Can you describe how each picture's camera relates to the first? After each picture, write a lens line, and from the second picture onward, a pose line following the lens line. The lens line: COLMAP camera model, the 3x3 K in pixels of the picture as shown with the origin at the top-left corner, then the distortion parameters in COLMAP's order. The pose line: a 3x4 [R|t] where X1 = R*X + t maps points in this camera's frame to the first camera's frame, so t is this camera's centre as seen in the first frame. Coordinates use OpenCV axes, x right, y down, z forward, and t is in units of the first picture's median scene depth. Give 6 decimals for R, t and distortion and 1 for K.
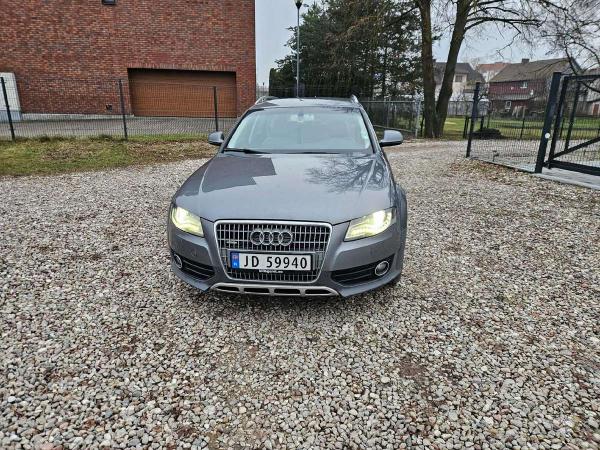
lens RADIAL K [[422.7, 0, 300.0], [0, 422.7, 225.0], [0, 0, 1]] dist [0.065551, -0.063825]
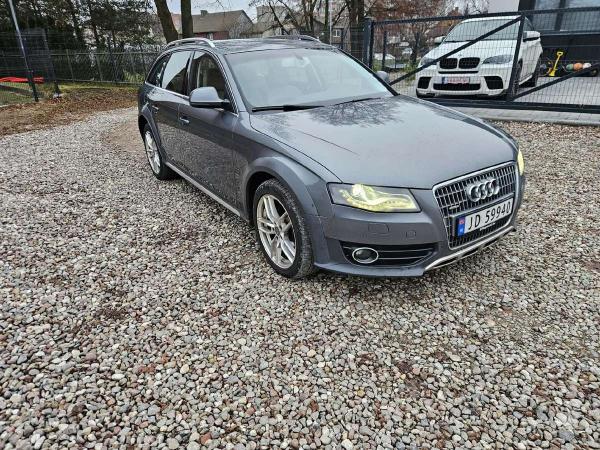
lens RADIAL K [[422.7, 0, 300.0], [0, 422.7, 225.0], [0, 0, 1]] dist [0.065551, -0.063825]
pose [[0.729674, -0.277041, 0.625159, -0.170898], [0.212840, 0.960851, 0.177381, -0.025952], [-0.649827, 0.003629, 0.760074, 0.101832]]
